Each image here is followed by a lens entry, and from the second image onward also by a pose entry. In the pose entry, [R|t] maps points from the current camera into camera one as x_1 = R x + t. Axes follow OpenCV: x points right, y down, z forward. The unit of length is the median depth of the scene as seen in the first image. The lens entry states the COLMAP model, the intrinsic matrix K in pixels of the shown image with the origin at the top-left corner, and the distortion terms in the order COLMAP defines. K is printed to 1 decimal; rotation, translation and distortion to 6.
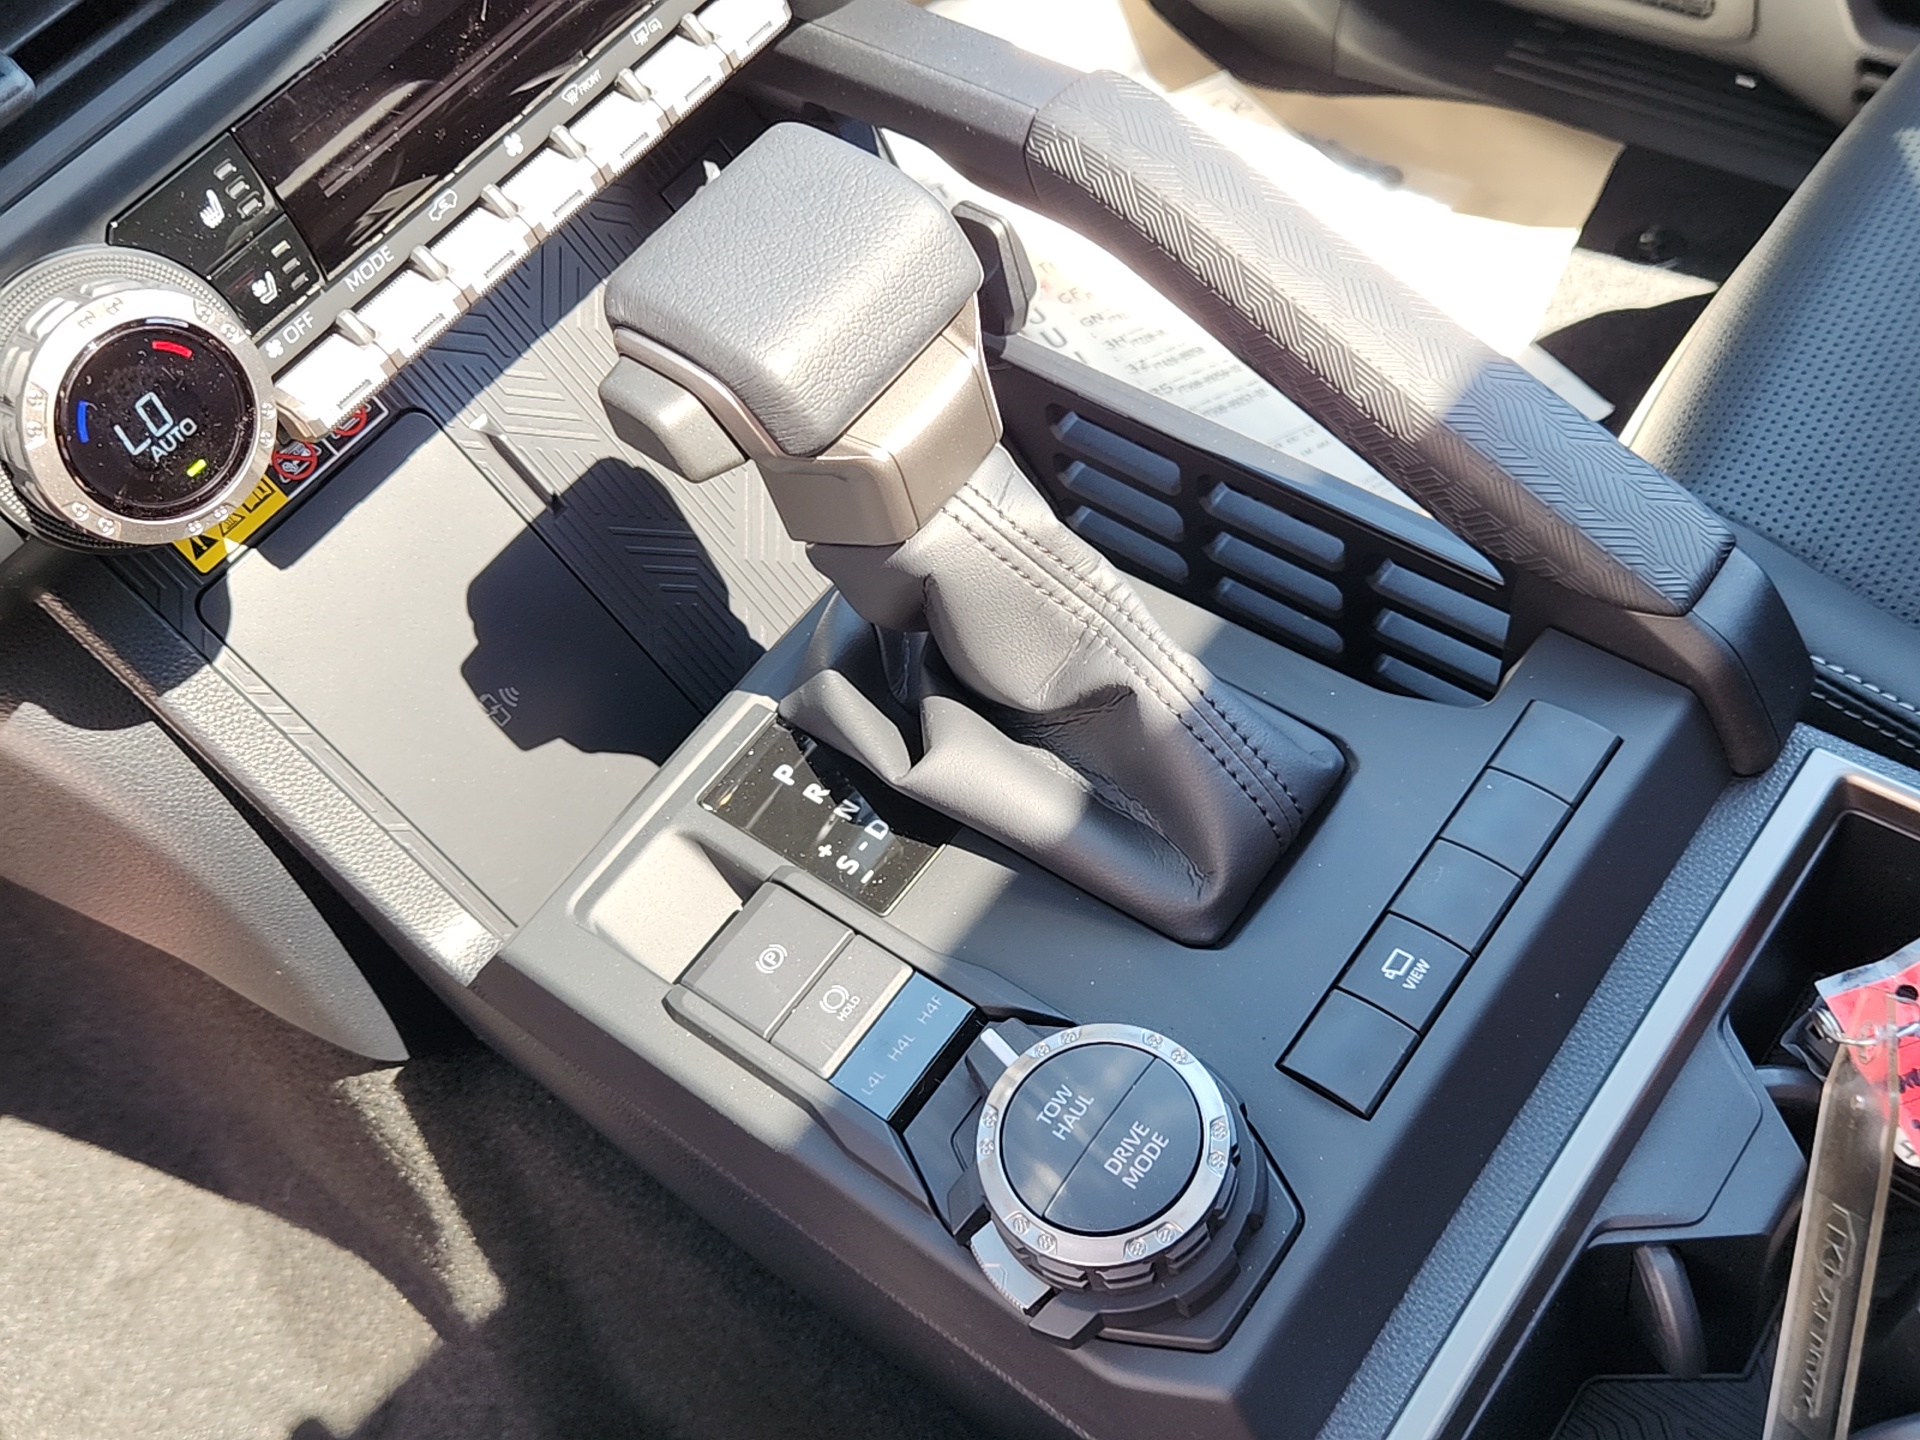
lens RADIAL K [[1879.1, 0, 995.4], [0, 1879.1, 721.1], [0, 0, 1]] dist [0.071371, -0.153685]
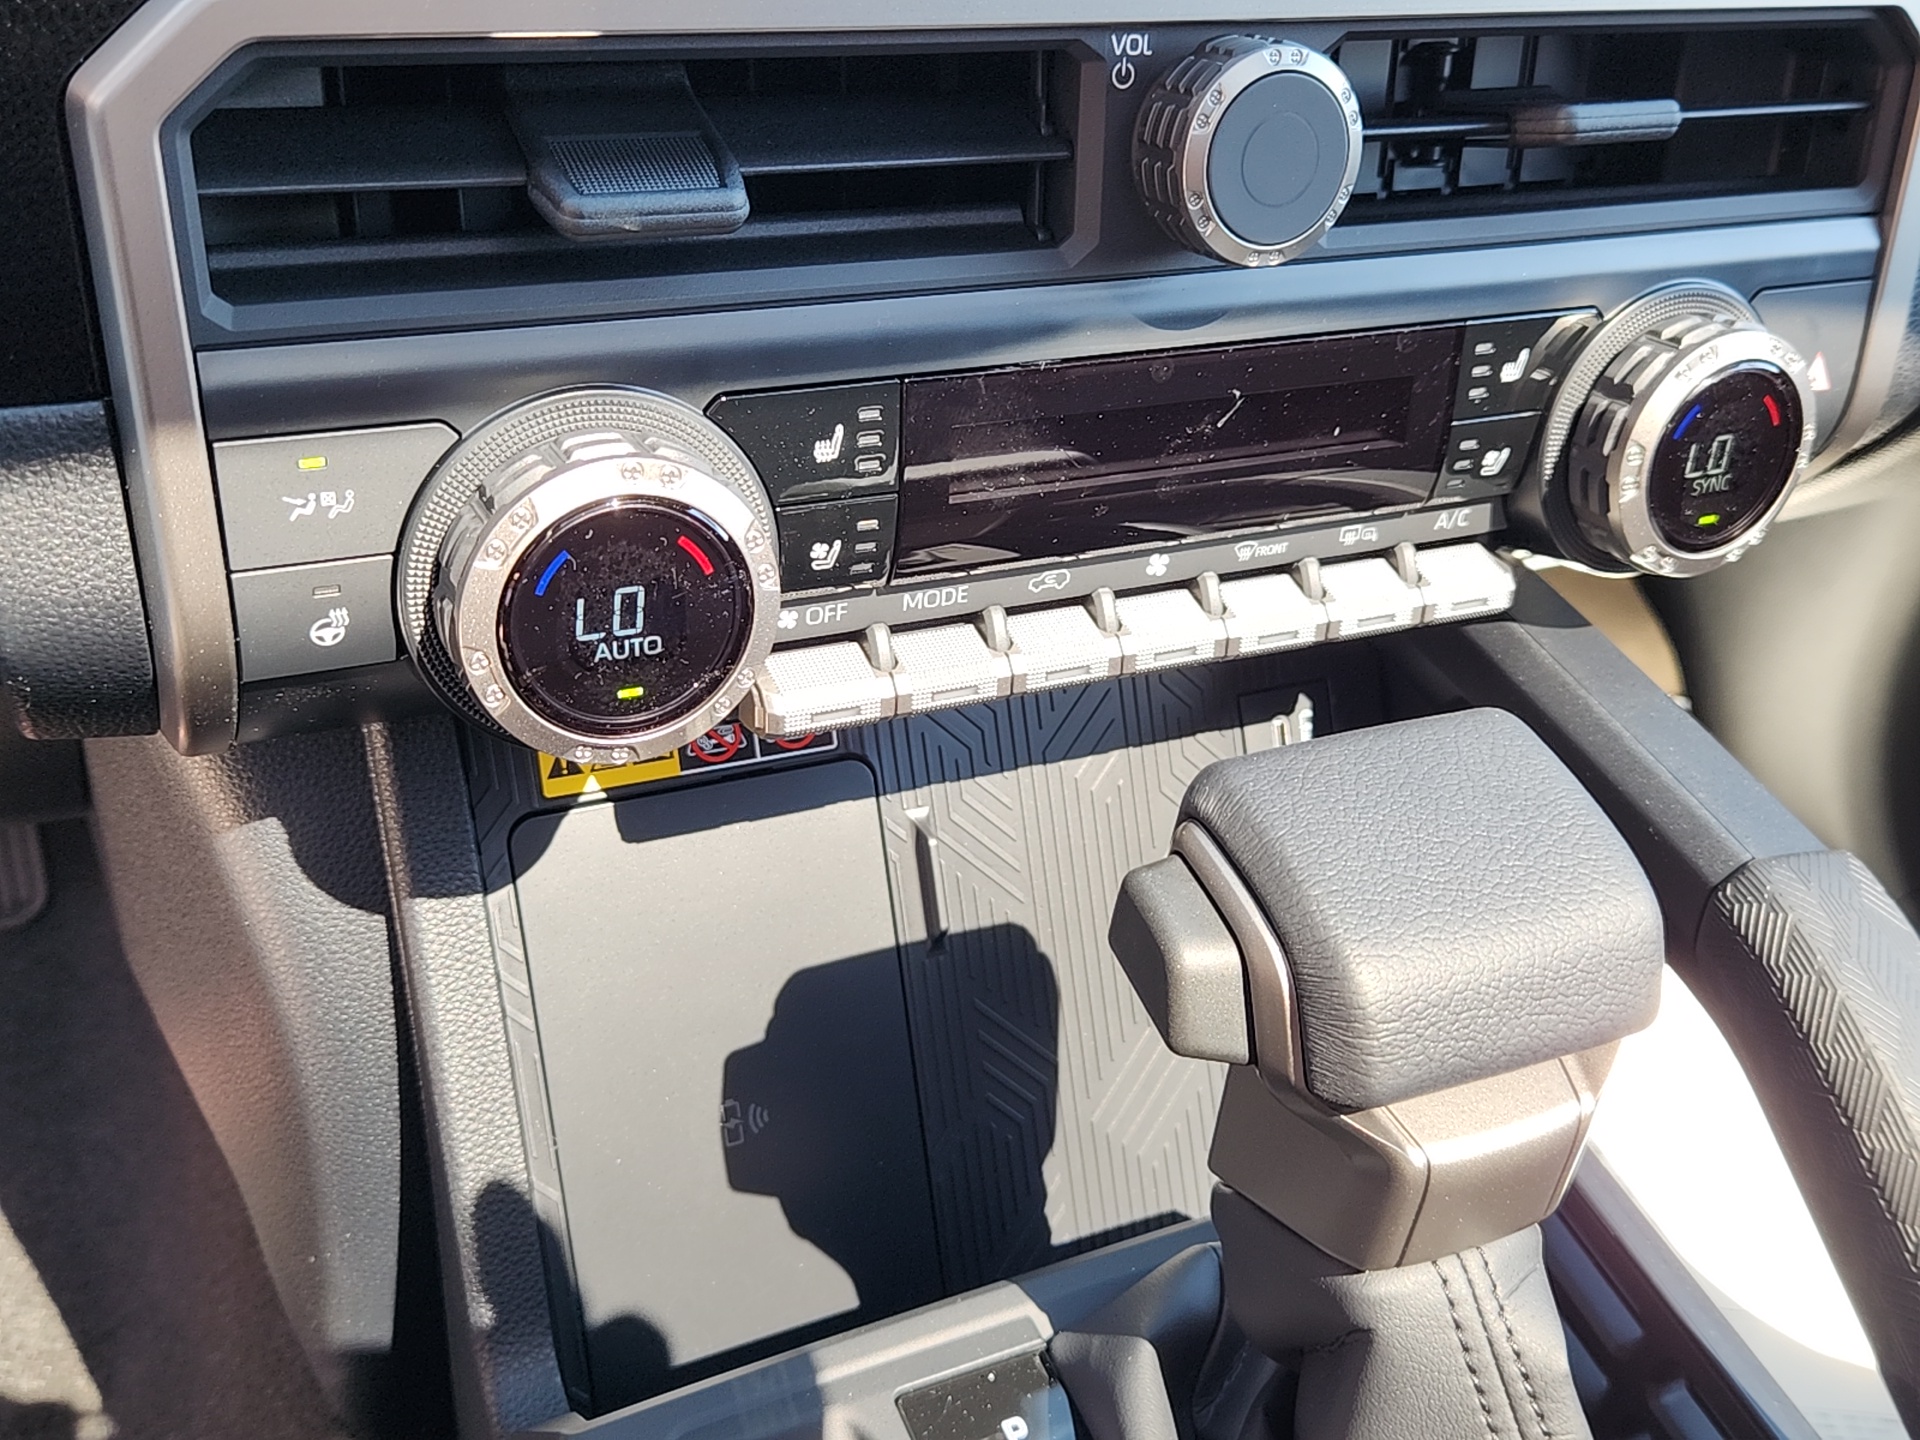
lens RADIAL K [[1879.1, 0, 995.4], [0, 1879.1, 721.1], [0, 0, 1]] dist [0.071371, -0.153685]
pose [[0.842758, 0.503920, -0.189272, -0.134225], [-0.536930, 0.811955, -0.228988, -0.025880], [0.038289, 0.294608, 0.954851, 0.253916]]
